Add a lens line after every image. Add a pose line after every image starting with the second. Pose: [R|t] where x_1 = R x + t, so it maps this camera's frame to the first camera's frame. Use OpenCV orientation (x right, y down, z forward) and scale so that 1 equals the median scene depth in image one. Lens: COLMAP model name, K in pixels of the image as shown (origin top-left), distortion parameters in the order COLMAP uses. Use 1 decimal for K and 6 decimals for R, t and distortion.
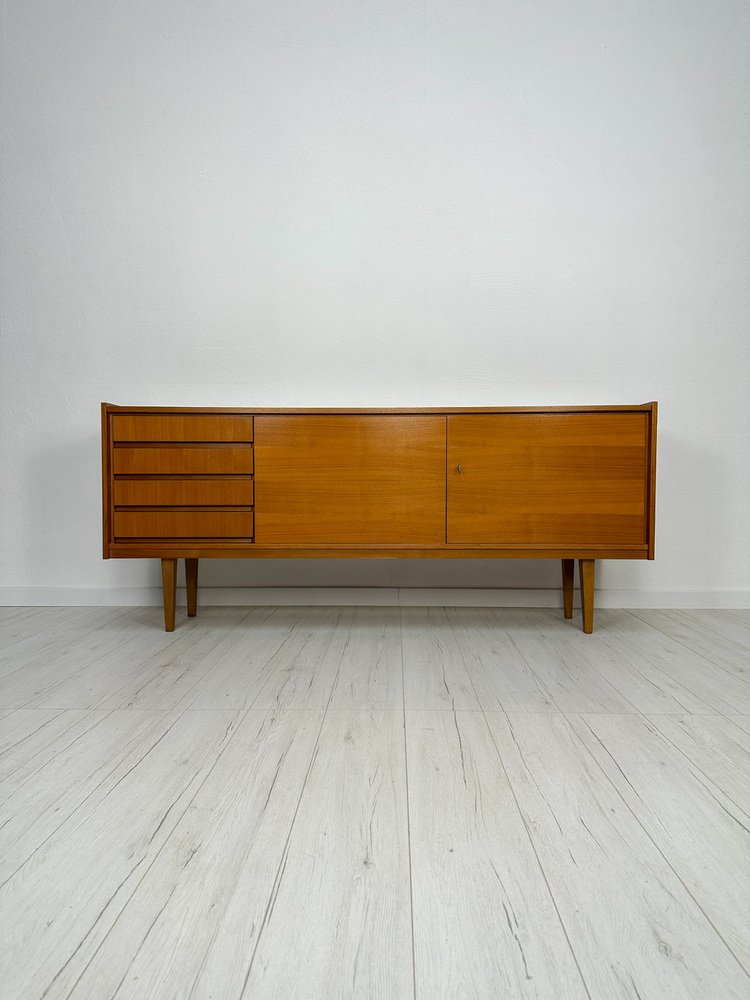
lens RADIAL K [[698.1, 0, 376.3], [0, 698.1, 508.1], [0, 0, 1]] dist [0.008443, -0.002849]
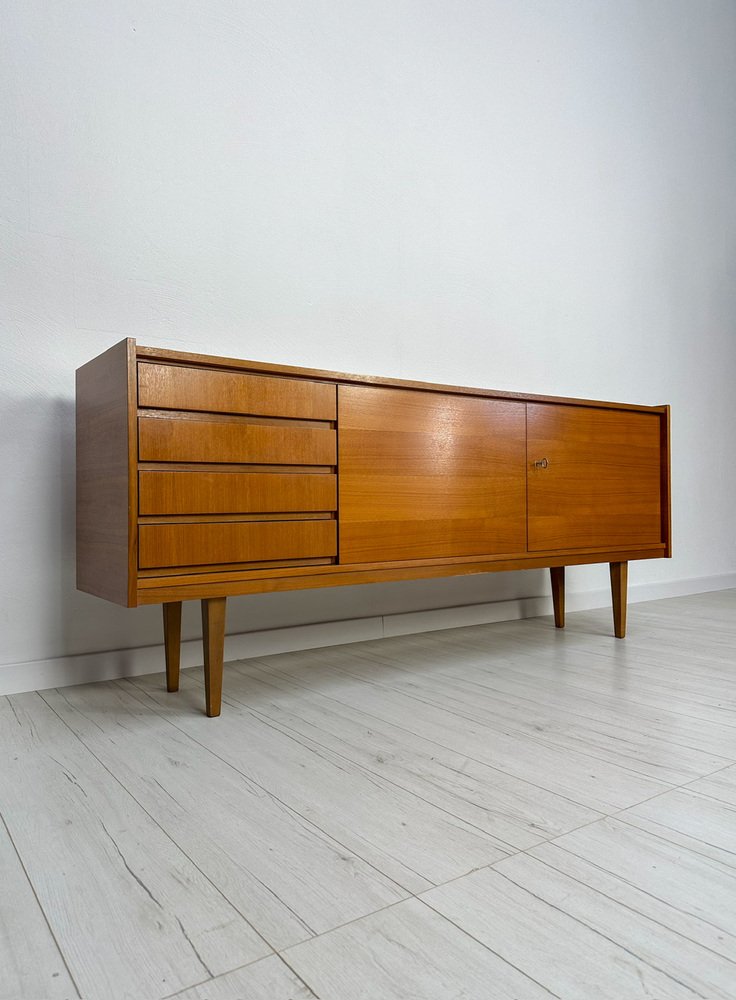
lens RADIAL K [[720.7, 0, 367.0], [0, 720.7, 491.8], [0, 0, 1]] dist [0.024407, 0.001942]
pose [[0.805559, 0.001677, 0.592514, -0.584841], [0.035845, 0.998027, -0.051557, 0.015732], [-0.591431, 0.062771, 0.803909, 0.400339]]
